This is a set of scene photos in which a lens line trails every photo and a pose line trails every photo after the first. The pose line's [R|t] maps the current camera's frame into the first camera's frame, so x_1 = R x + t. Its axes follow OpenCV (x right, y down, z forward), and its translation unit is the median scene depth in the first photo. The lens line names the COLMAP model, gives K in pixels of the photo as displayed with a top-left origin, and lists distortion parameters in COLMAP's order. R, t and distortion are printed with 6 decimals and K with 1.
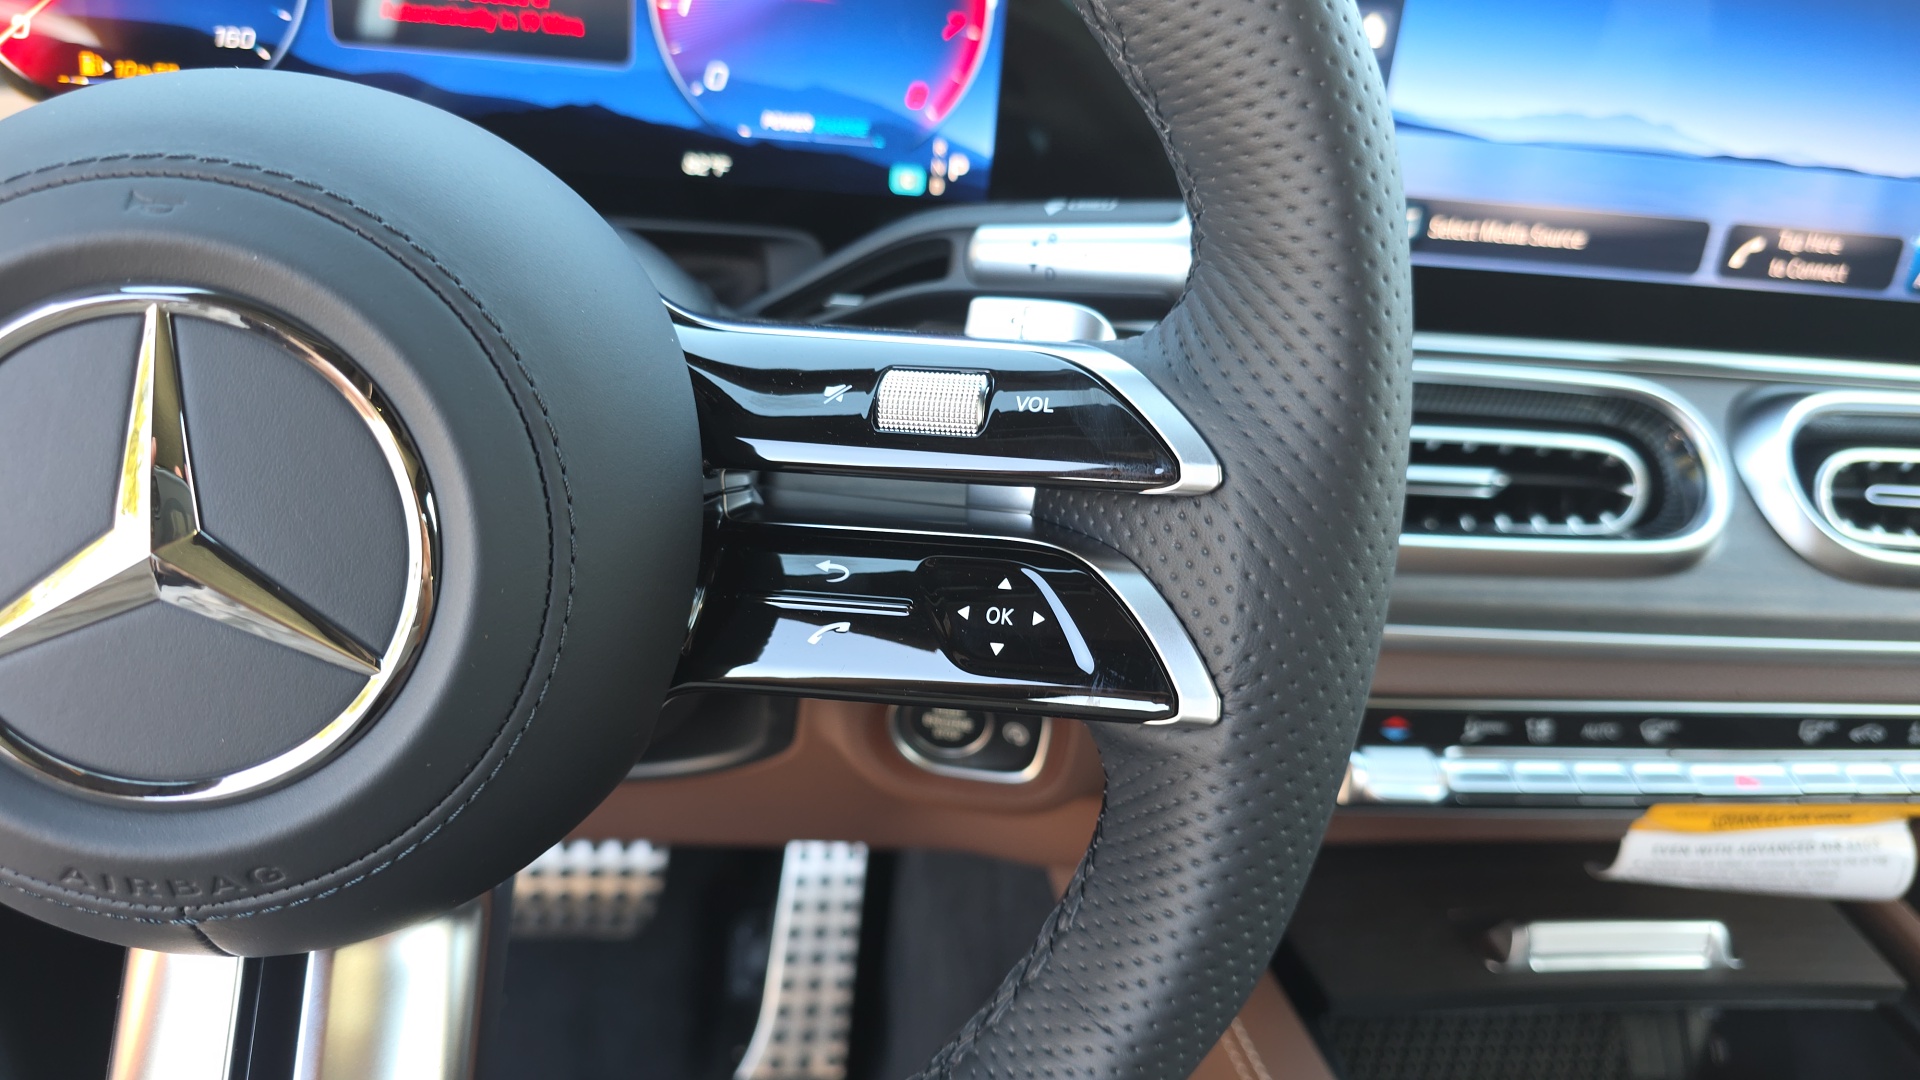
lens RADIAL K [[1307.0, 0, 964.0], [0, 1307.0, 542.9], [0, 0, 1]] dist [0.063003, -0.076088]
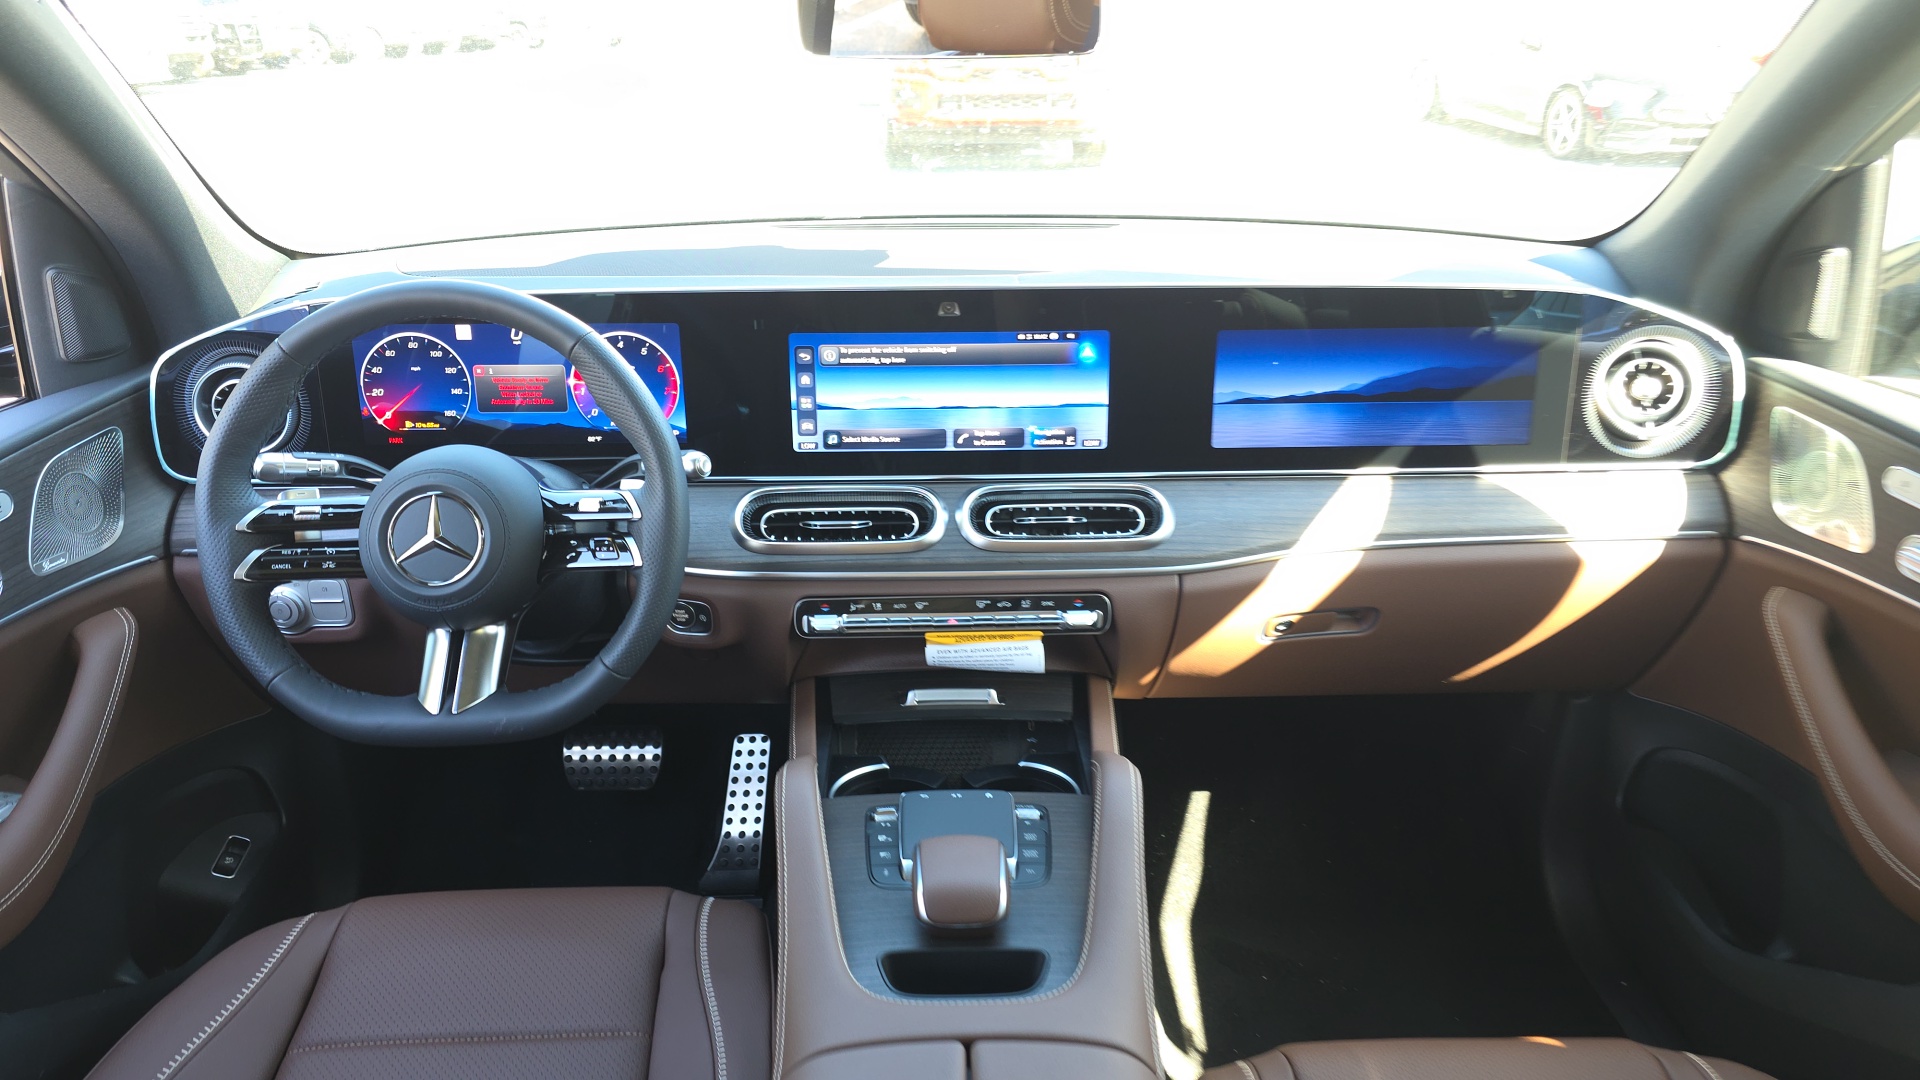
lens RADIAL K [[1307.0, 0, 956.1], [0, 1307.0, 539.6], [0, 0, 1]] dist [0.063003, -0.076088]
pose [[0.988340, -0.064489, -0.137934, 1.018961], [0.049756, 0.992936, -0.107717, 0.314653], [0.143906, 0.099598, 0.984567, -1.841278]]
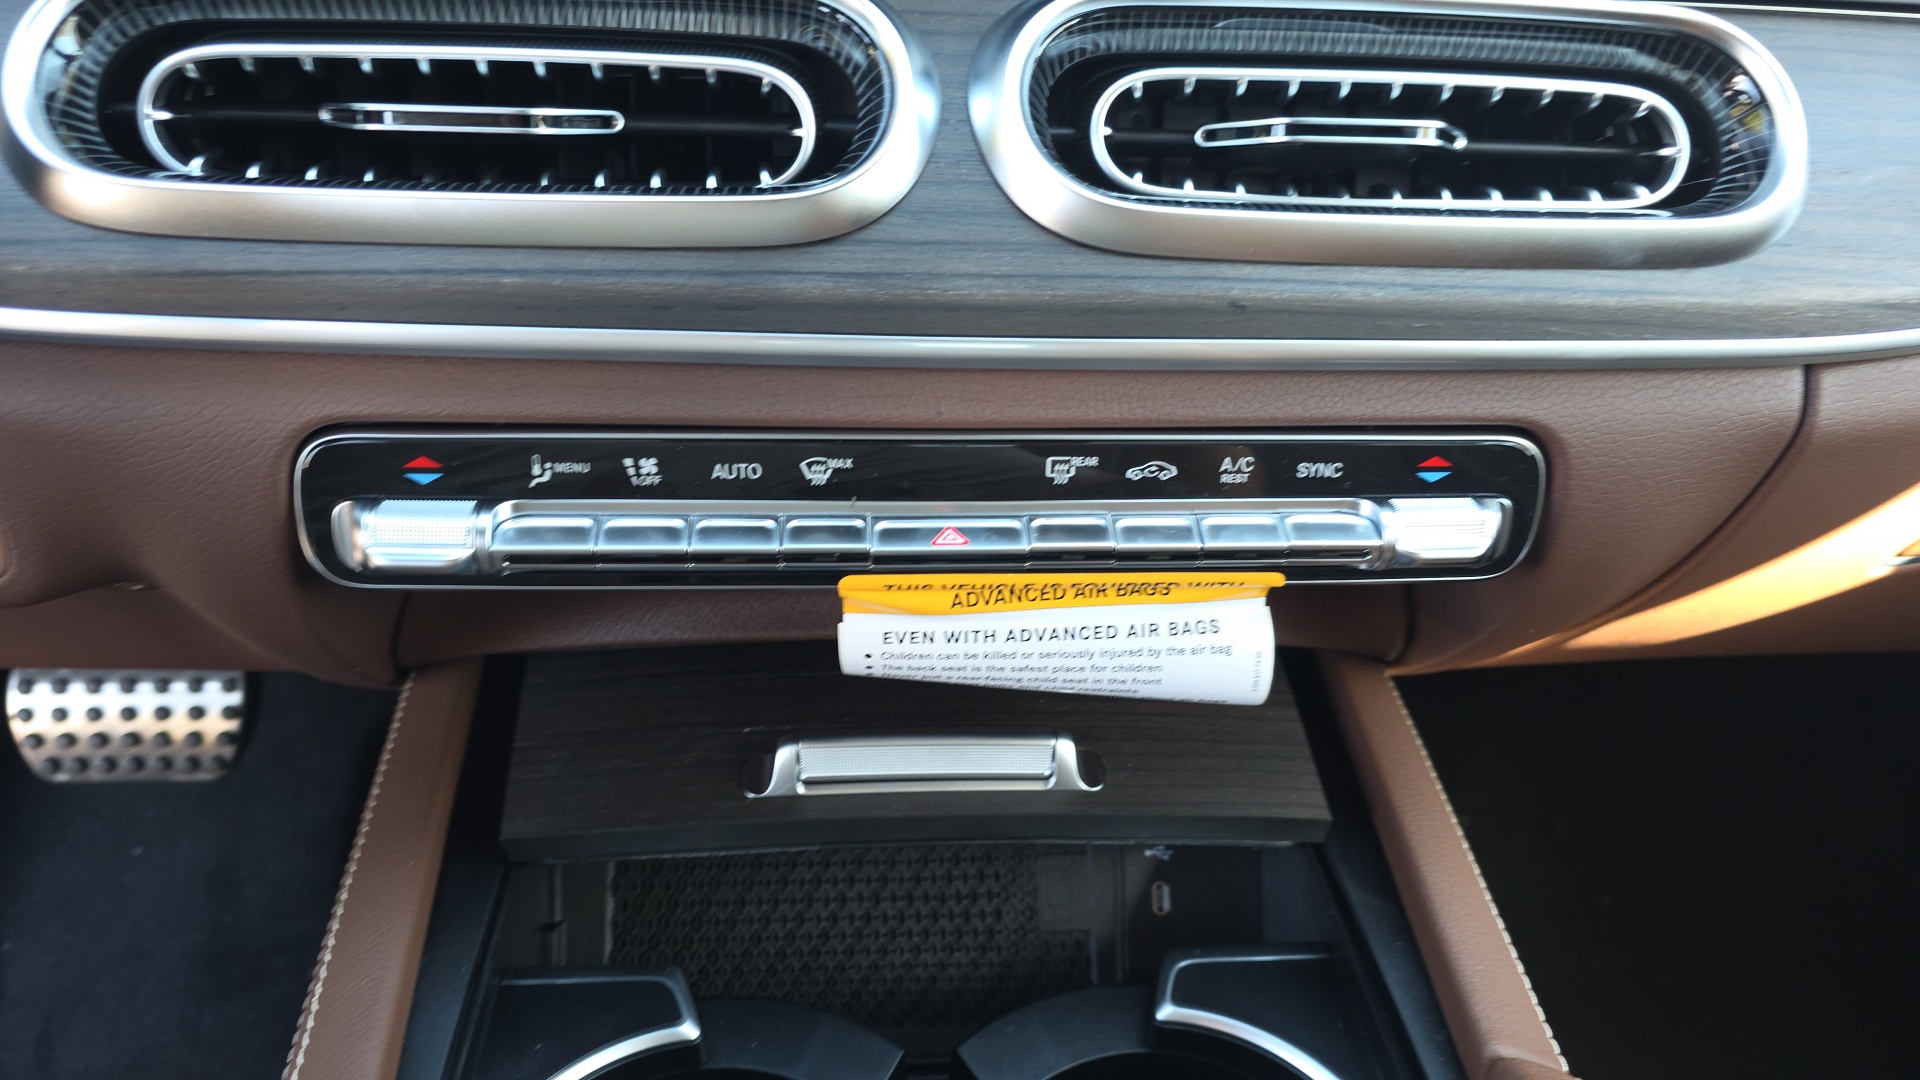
lens RADIAL K [[1307.0, 0, 954.7], [0, 1307.0, 538.9], [0, 0, 1]] dist [0.063003, -0.076088]
pose [[0.997037, -0.019681, -0.074357, 0.658358], [0.026988, 0.994763, 0.098580, 0.112566], [0.072027, -0.100294, 0.992347, 0.299714]]
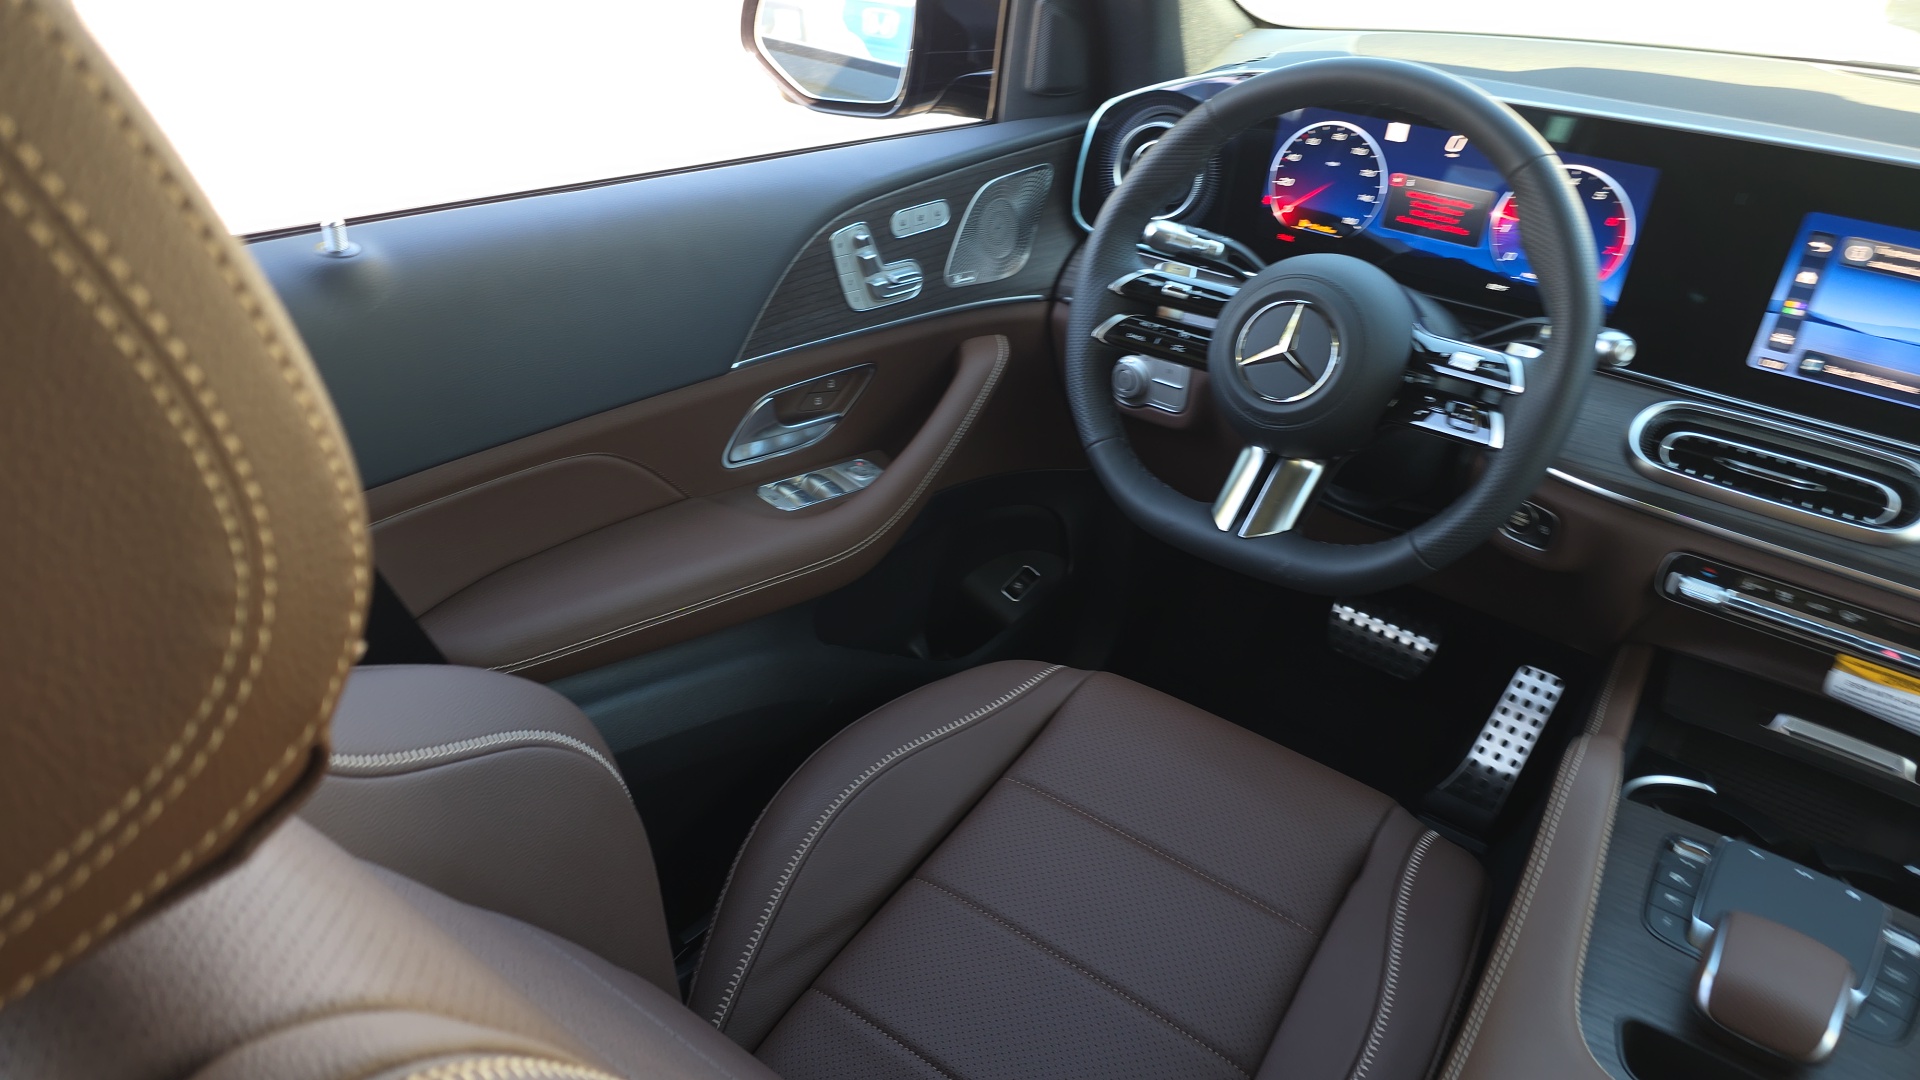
lens RADIAL K [[1307.0, 0, 956.1], [0, 1307.0, 557.7], [0, 0, 1]] dist [0.063003, -0.076088]
pose [[0.704290, 0.294447, -0.645969, 0.871397], [-0.303054, 0.947553, 0.101500, 0.276641], [0.641976, 0.124279, 0.756585, -1.571665]]
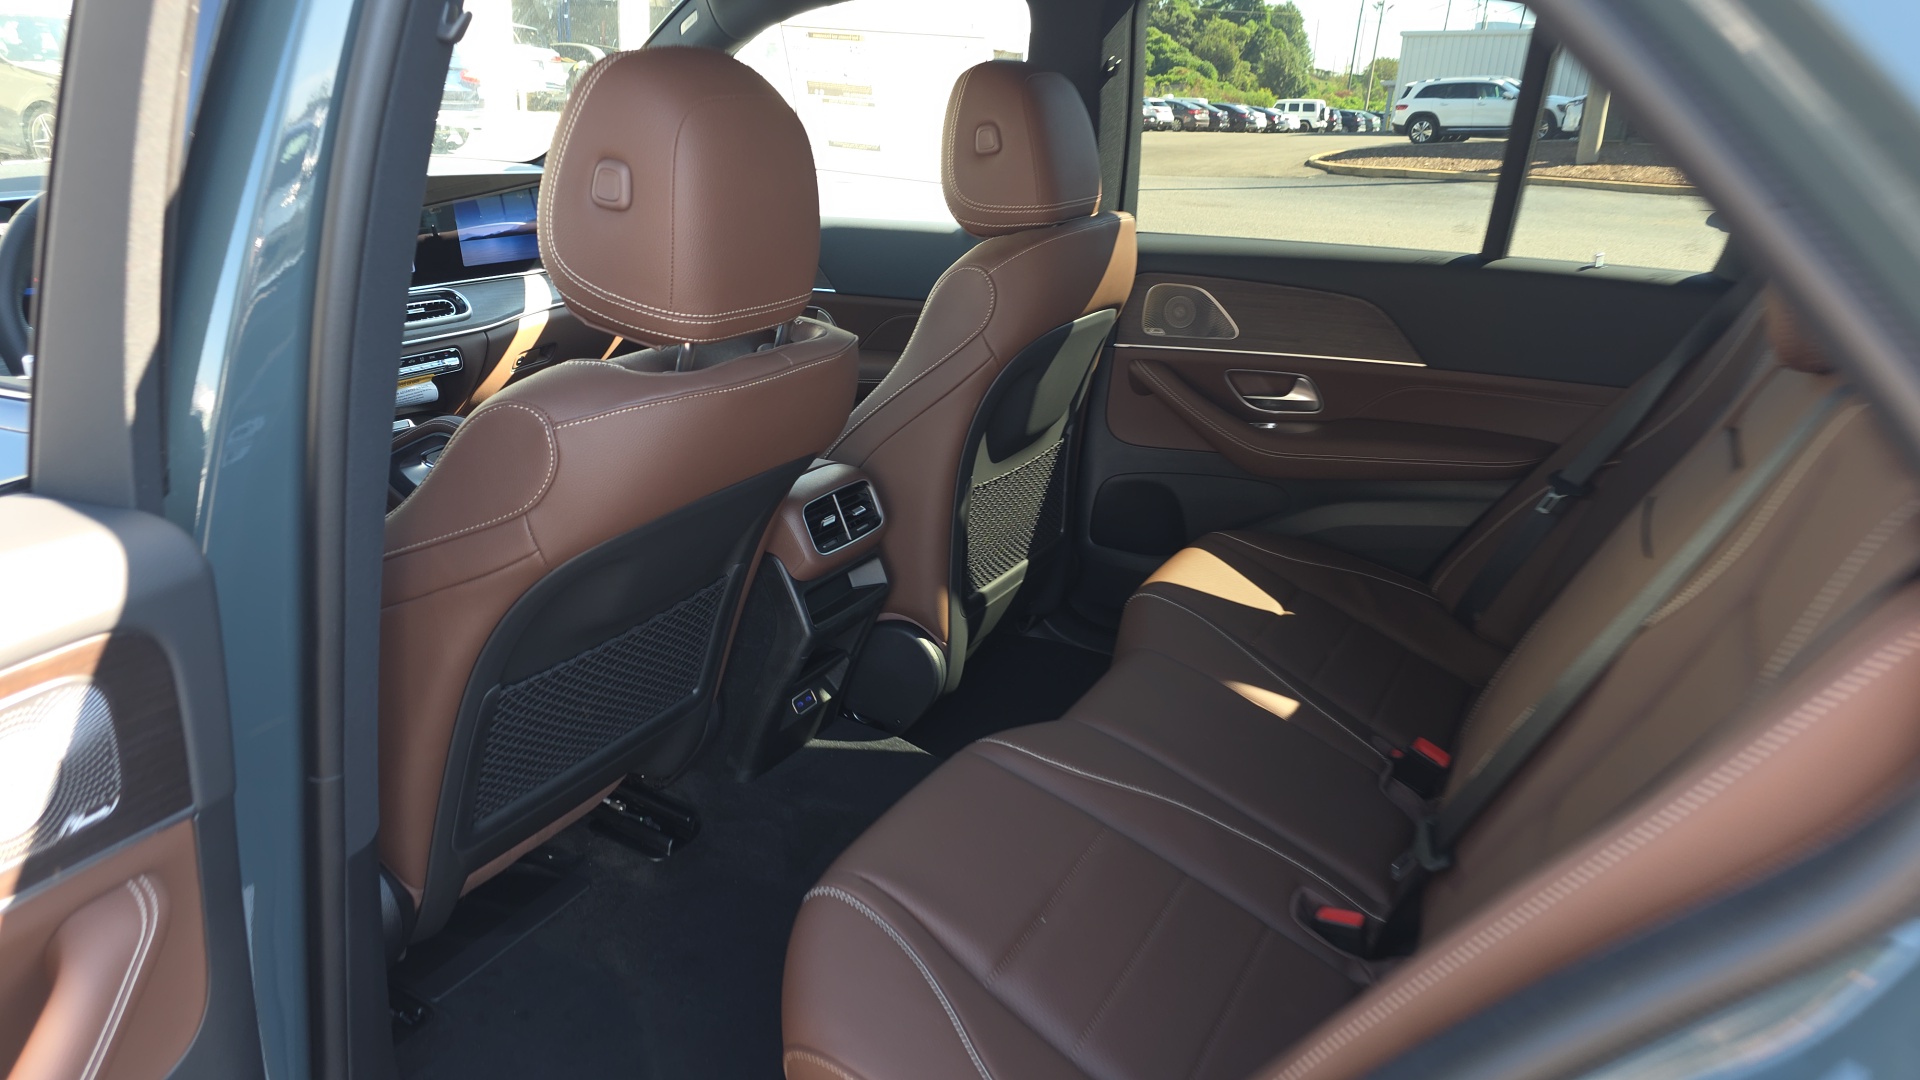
lens RADIAL K [[1307.0, 0, 966.3], [0, 1307.0, 537.4], [0, 0, 1]] dist [0.063003, -0.076088]
pose [[0.573064, -0.352448, 0.739850, -2.056166], [0.400954, 0.907944, 0.121958, 1.001498], [-0.714726, 0.226756, 0.661625, -3.676107]]
